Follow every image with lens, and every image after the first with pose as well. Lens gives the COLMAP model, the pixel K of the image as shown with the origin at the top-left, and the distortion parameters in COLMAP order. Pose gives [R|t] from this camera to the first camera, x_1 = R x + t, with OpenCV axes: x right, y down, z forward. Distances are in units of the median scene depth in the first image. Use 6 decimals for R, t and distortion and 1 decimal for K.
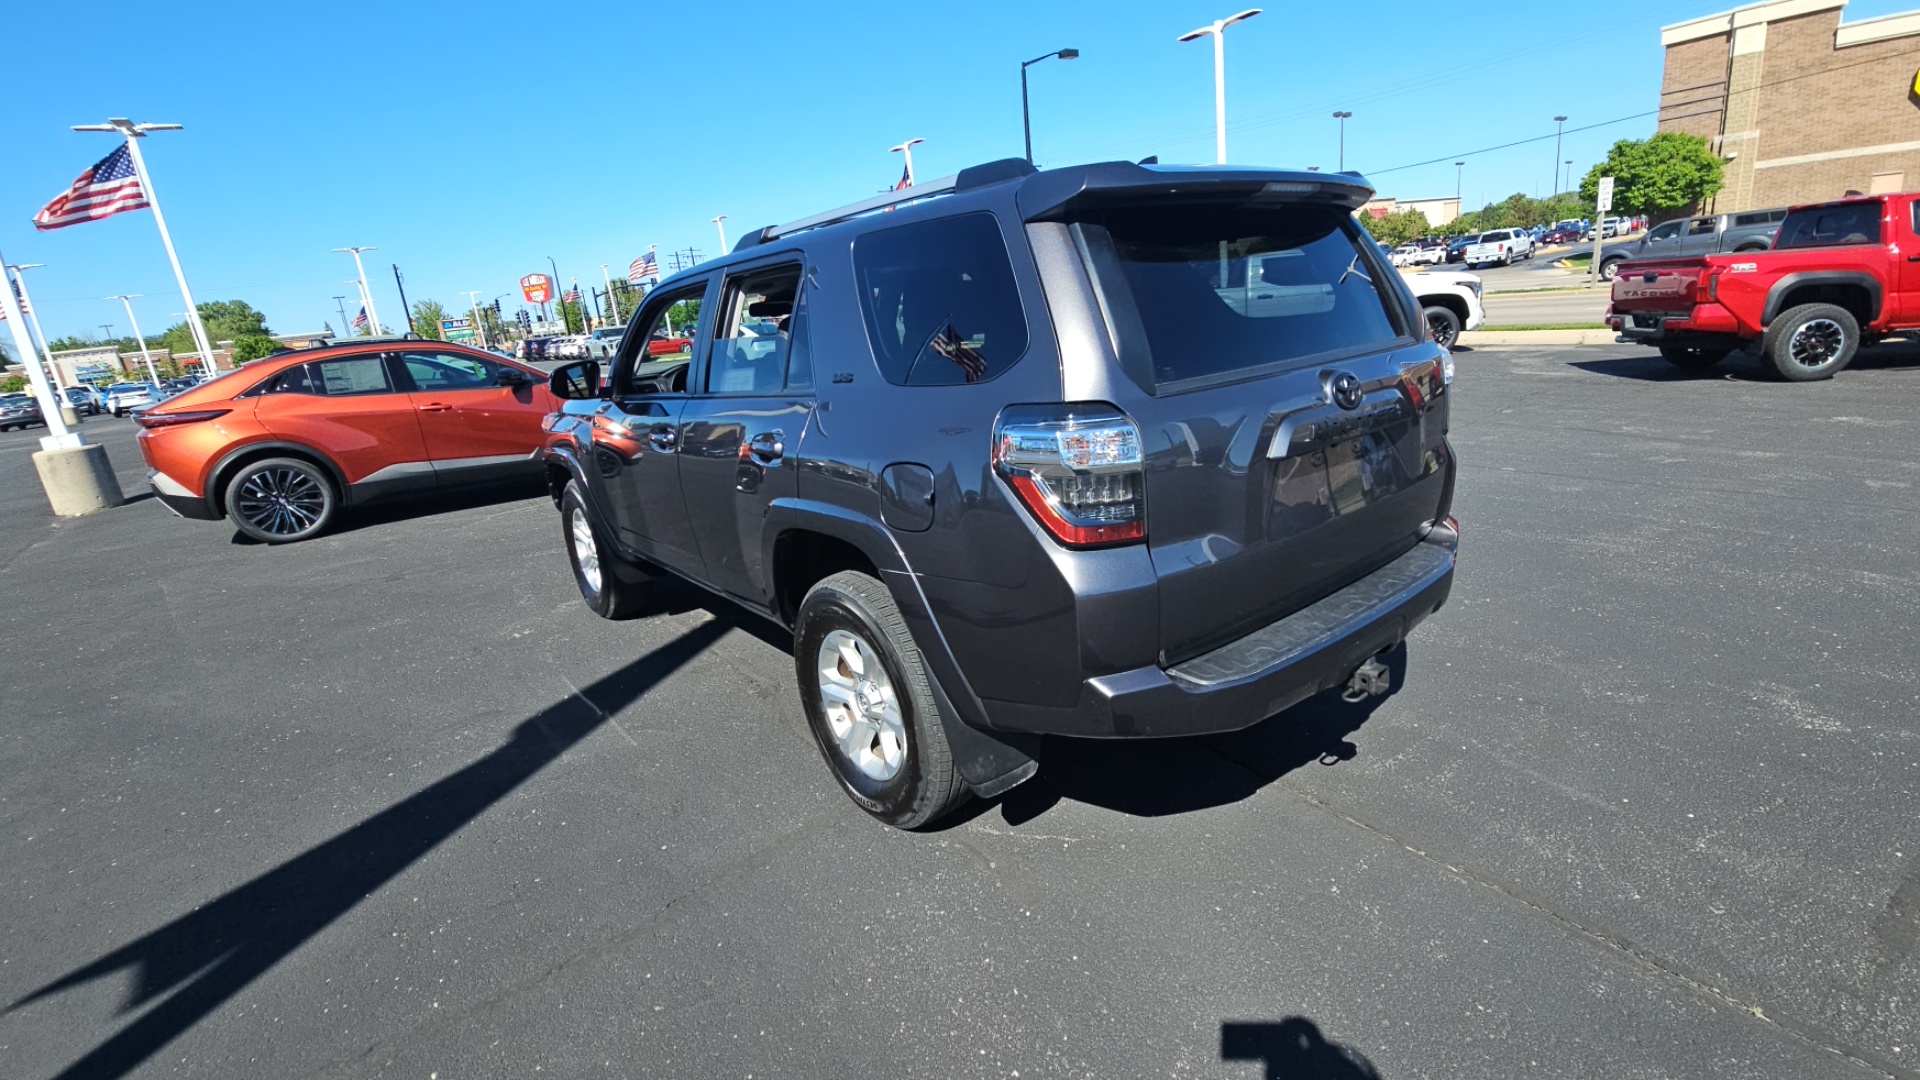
lens RADIAL K [[861.7, 0, 977.2], [0, 861.7, 555.2], [0, 0, 1]] dist [0.009243, -0.007775]
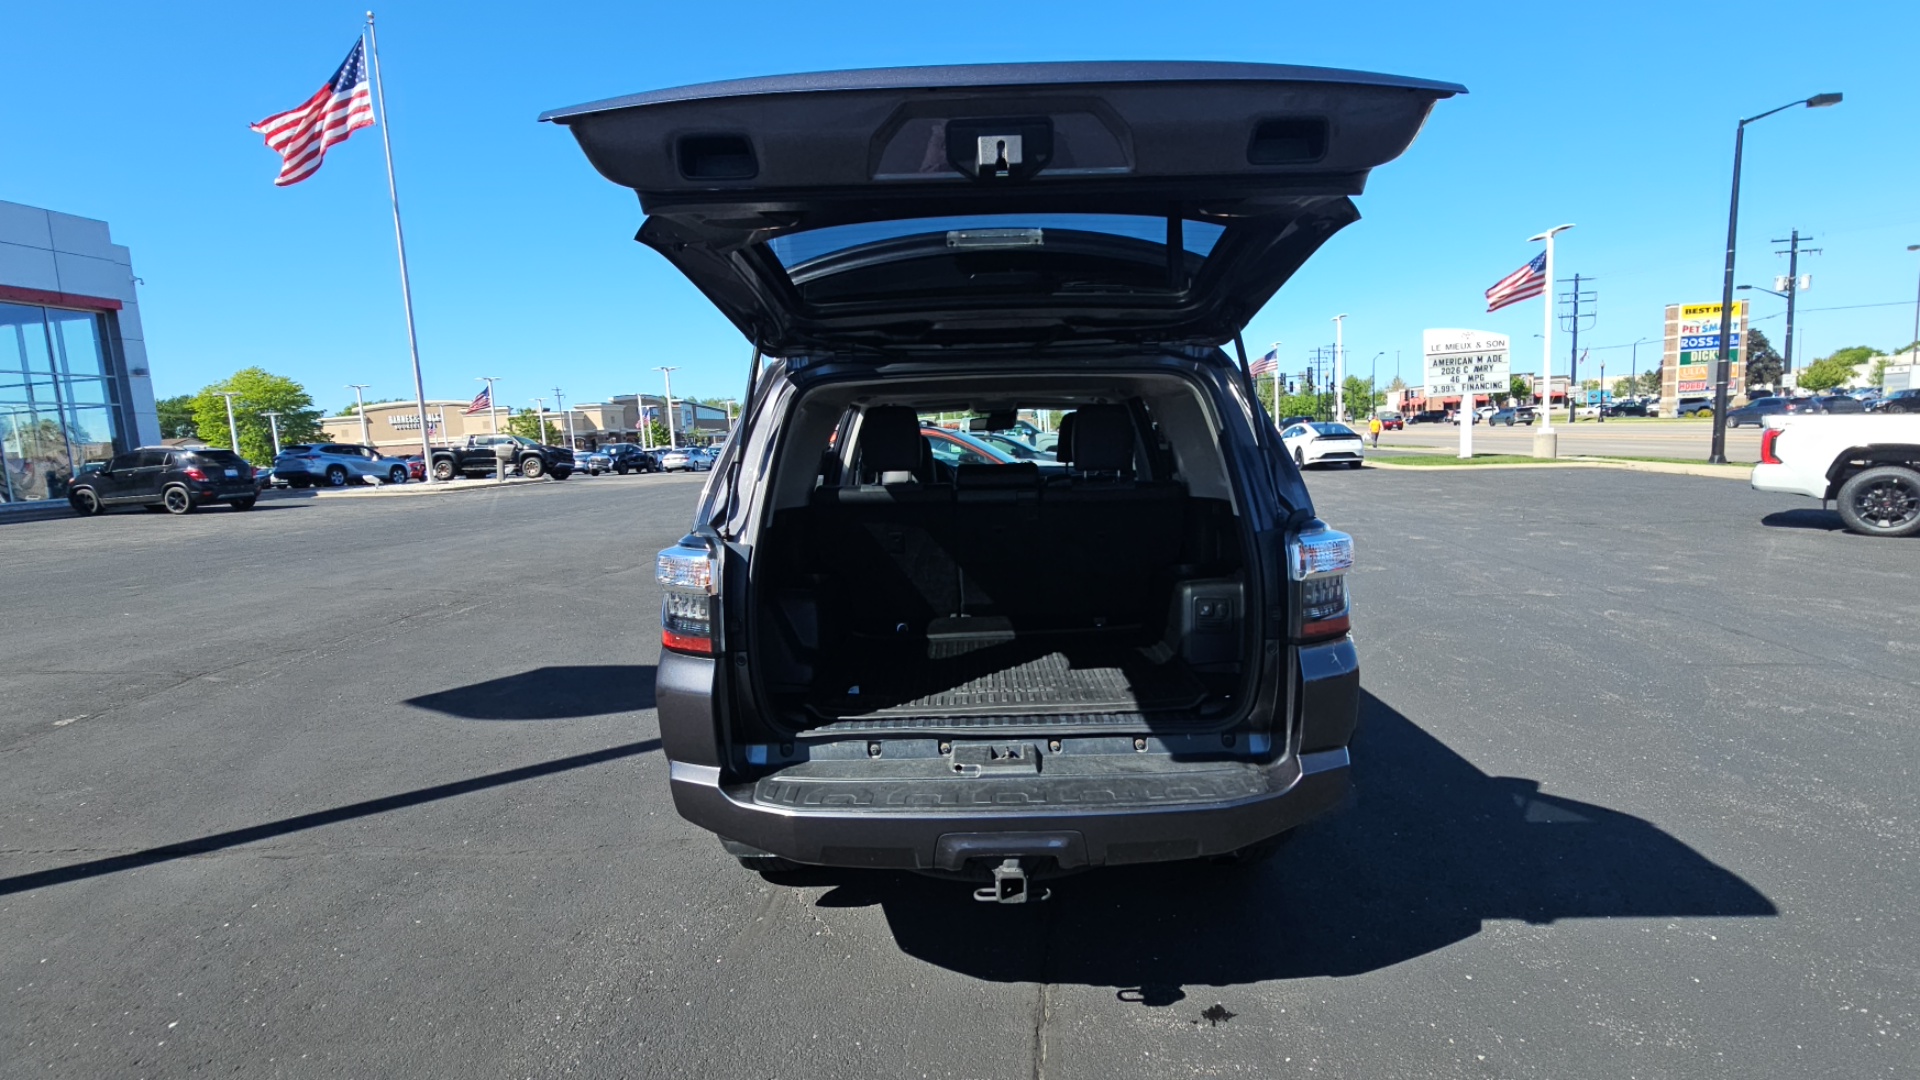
lens RADIAL K [[861.7, 0, 969.3], [0, 861.7, 553.5], [0, 0, 1]] dist [0.009243, -0.007775]
pose [[0.760135, 0.151837, -0.631776, 0.062417], [-0.215286, 0.976246, -0.024401, -0.010571], [0.613064, 0.154561, 0.774767, 0.014759]]
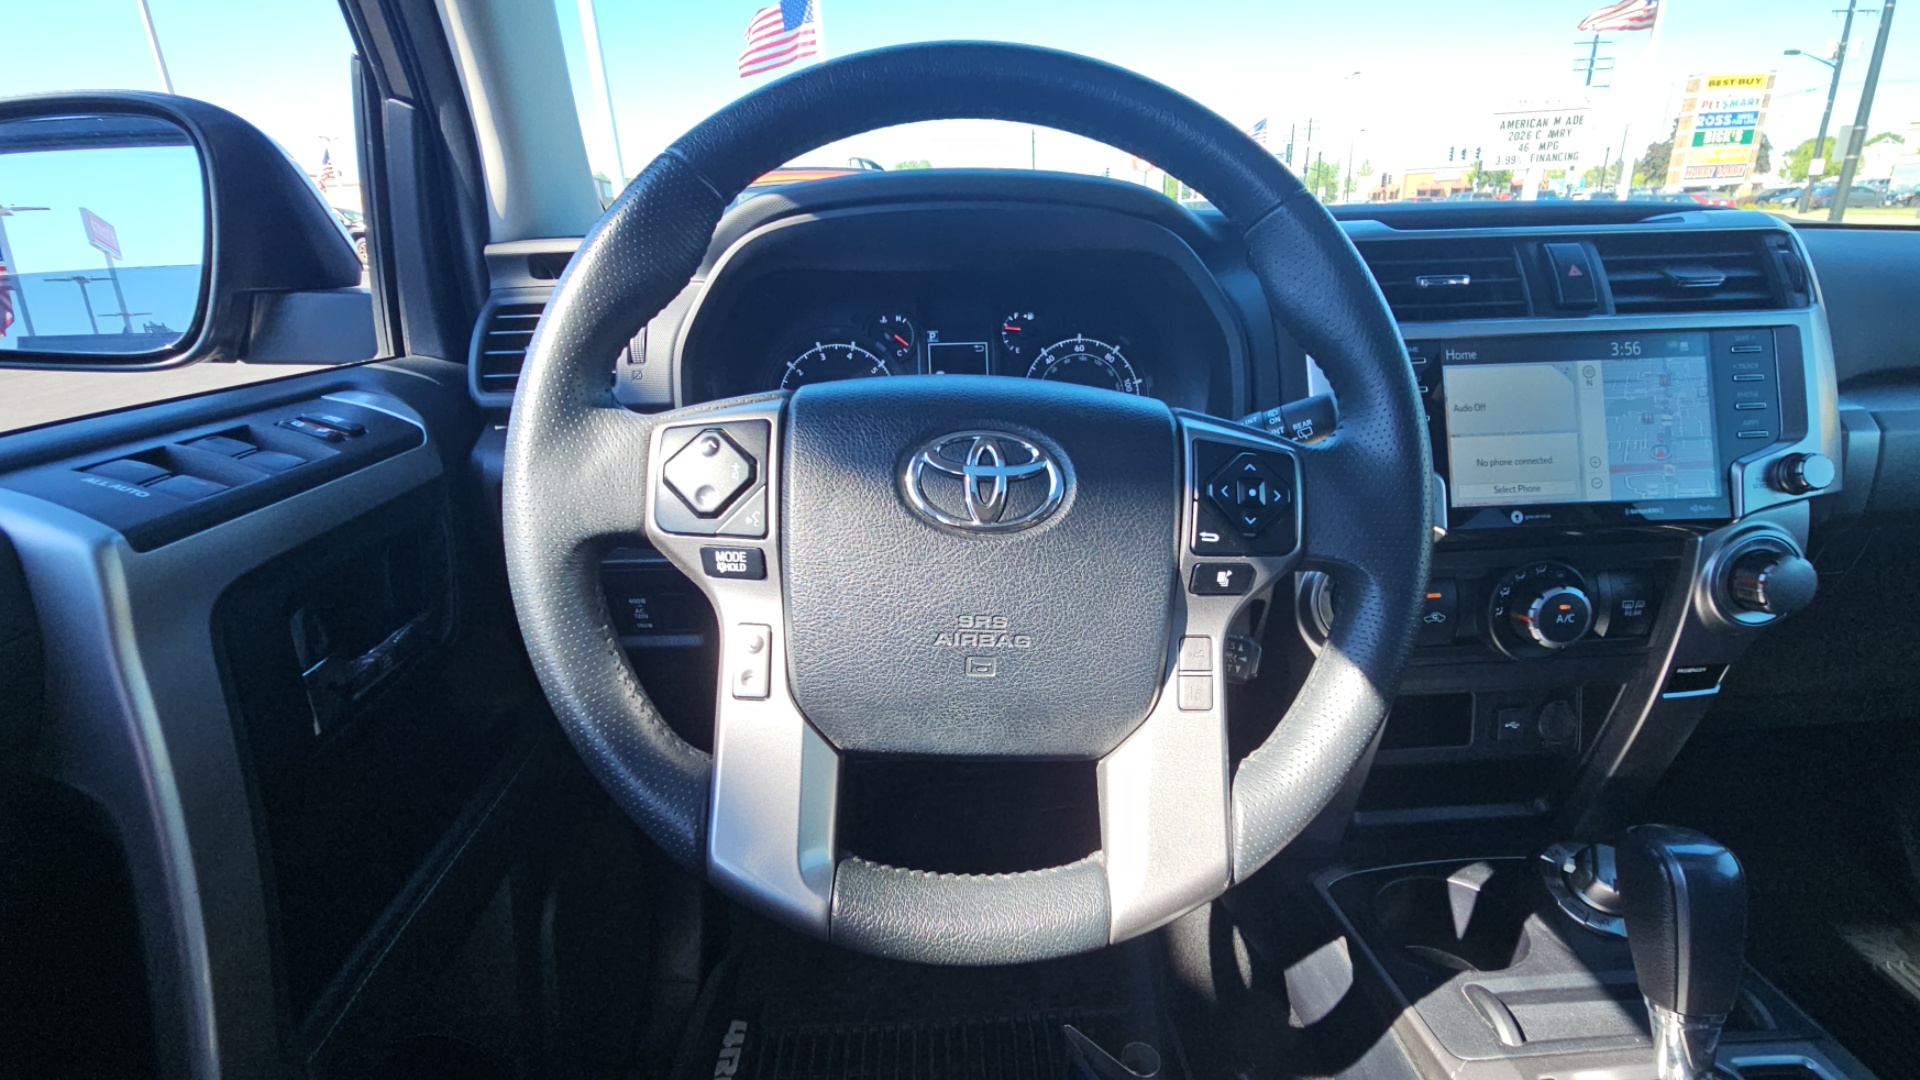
lens RADIAL K [[861.7, 0, 978.0], [0, 861.7, 544.5], [0, 0, 1]] dist [0.009243, -0.007775]
pose [[0.803874, 0.275466, -0.527167, -0.028494], [-0.214621, 0.960920, 0.174844, -0.024072], [0.554729, -0.027411, 0.831579, 0.111292]]
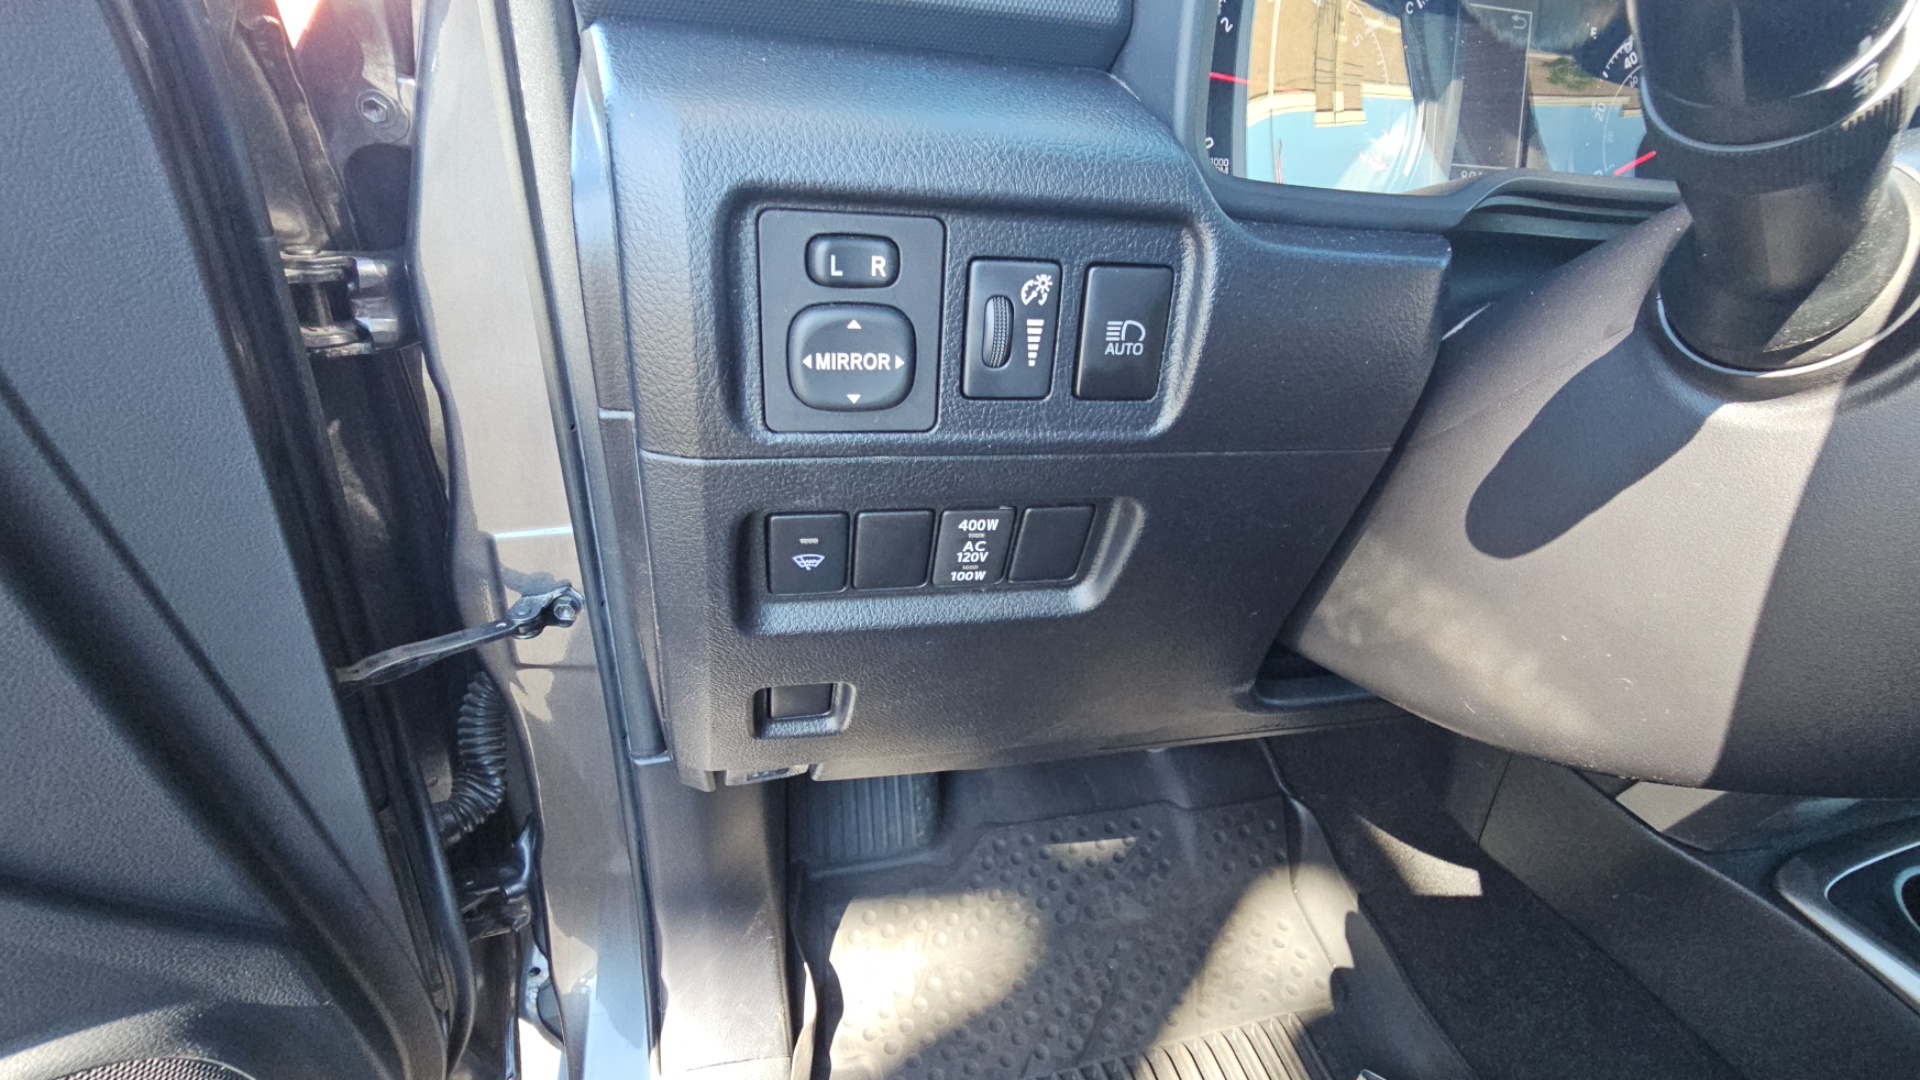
lens RADIAL K [[861.7, 0, 973.3], [0, 861.7, 535.7], [0, 0, 1]] dist [0.009243, -0.007775]
pose [[0.896117, 0.349810, -0.273142, -0.041497], [-0.275041, 0.920722, 0.276810, -0.020233], [0.348319, -0.172929, 0.921287, 0.115198]]
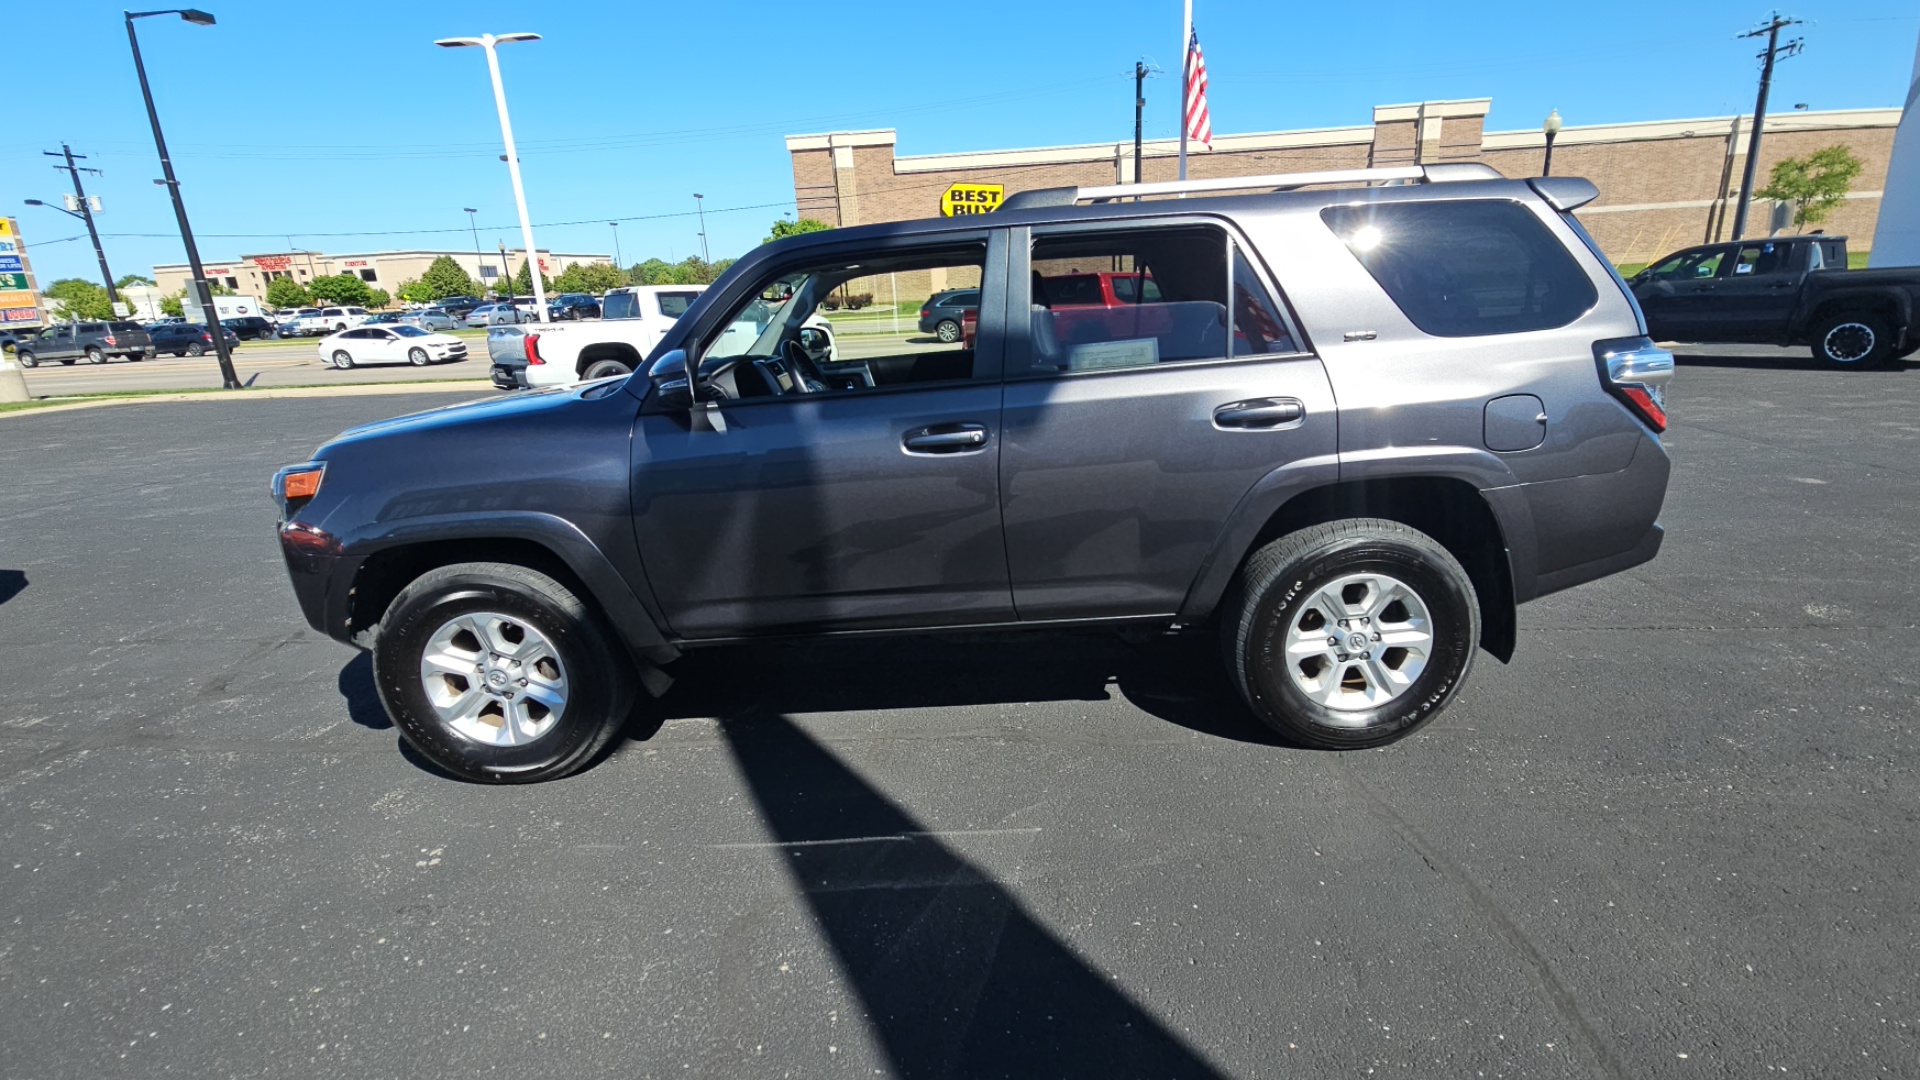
lens RADIAL K [[861.7, 0, 980.7], [0, 861.7, 551.6], [0, 0, 1]] dist [0.009243, -0.007775]
pose [[0.631277, -0.167106, 0.757341, -0.095909], [0.211491, 0.976594, 0.039197, -0.006178], [-0.746164, 0.135427, 0.651843, 0.050064]]
